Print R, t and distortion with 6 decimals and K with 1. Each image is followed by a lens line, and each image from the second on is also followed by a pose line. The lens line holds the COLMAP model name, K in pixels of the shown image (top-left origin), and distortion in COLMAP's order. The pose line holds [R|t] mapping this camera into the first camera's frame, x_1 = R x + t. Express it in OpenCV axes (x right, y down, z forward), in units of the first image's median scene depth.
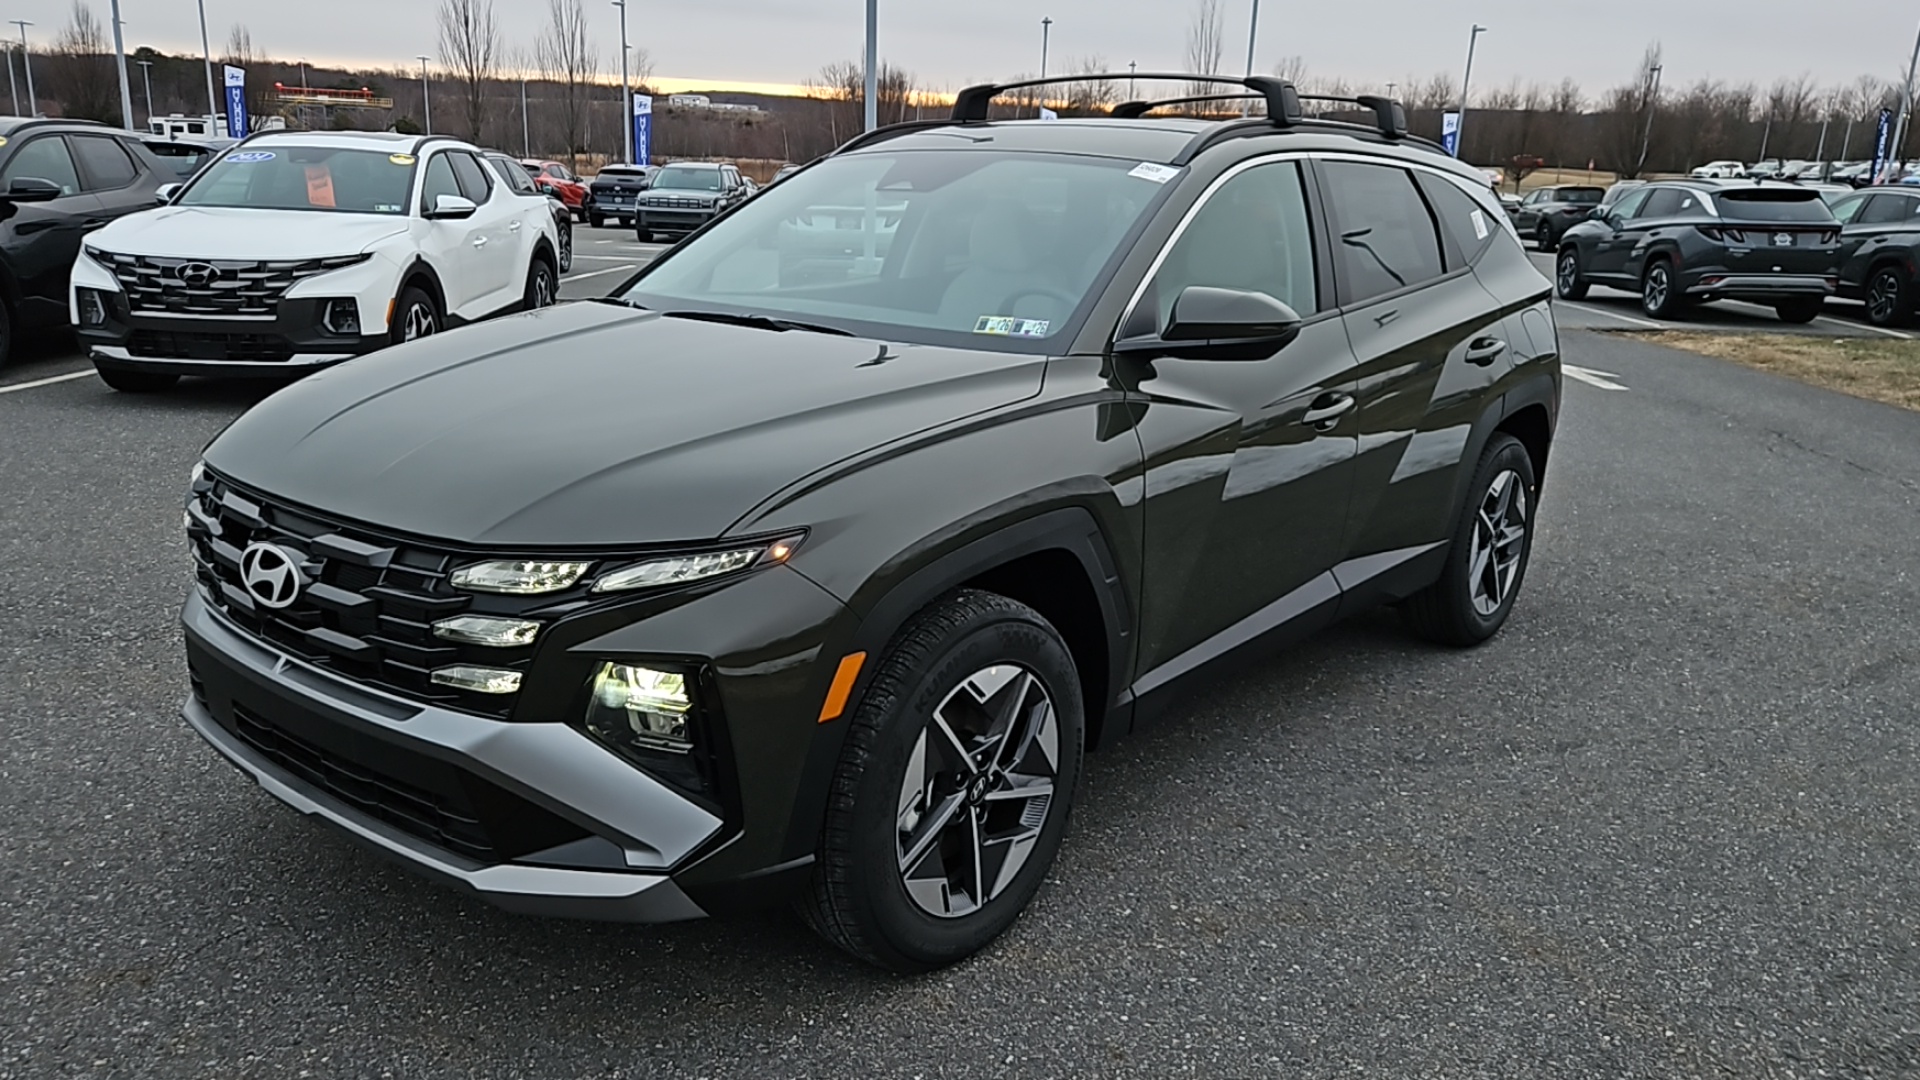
lens RADIAL K [[1422.2, 0, 947.3], [0, 1422.2, 541.1], [0, 0, 1]] dist [0.078298, -0.053856]
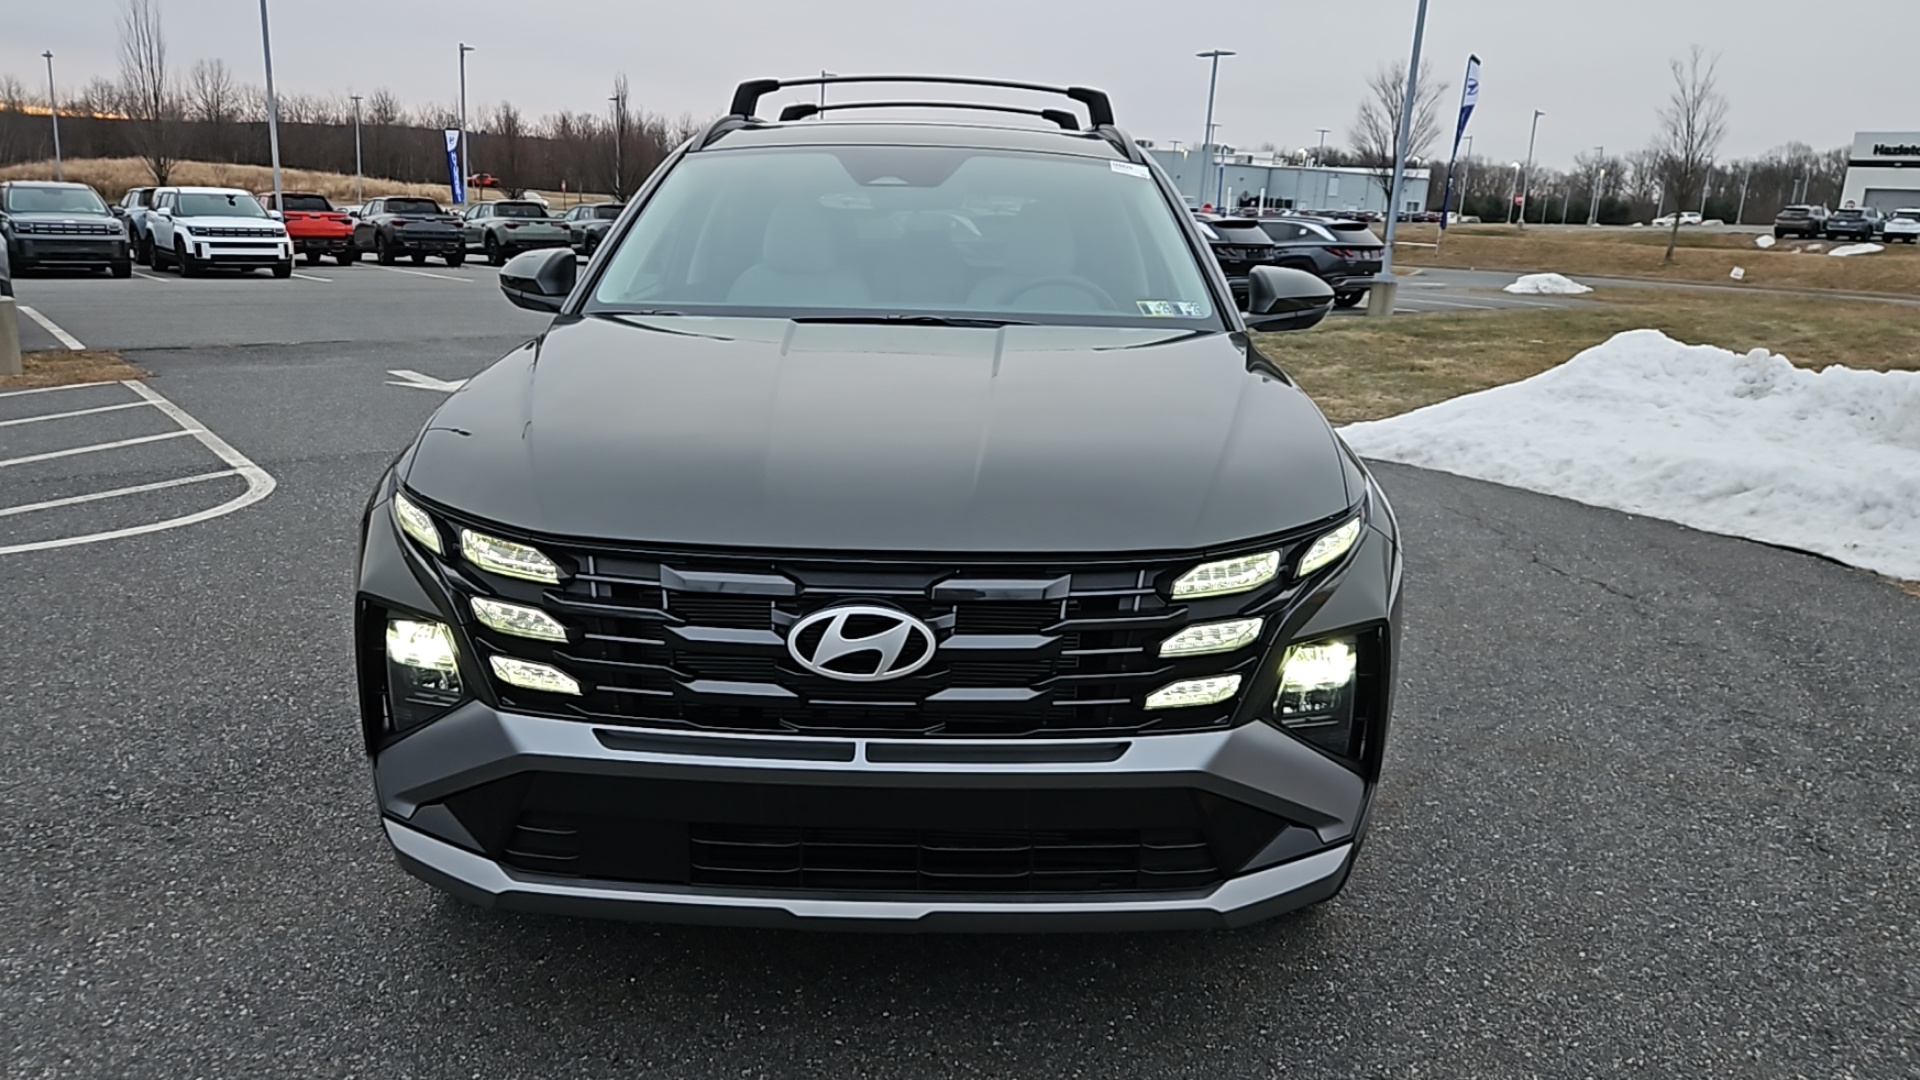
lens RADIAL K [[1422.2, 0, 947.3], [0, 1422.2, 541.1], [0, 0, 1]] dist [0.078298, -0.053856]
pose [[0.766893, -0.148045, 0.624466, -0.930435], [0.155538, 0.986895, 0.042955, -0.061856], [-0.622641, 0.064186, 0.779870, 0.331209]]
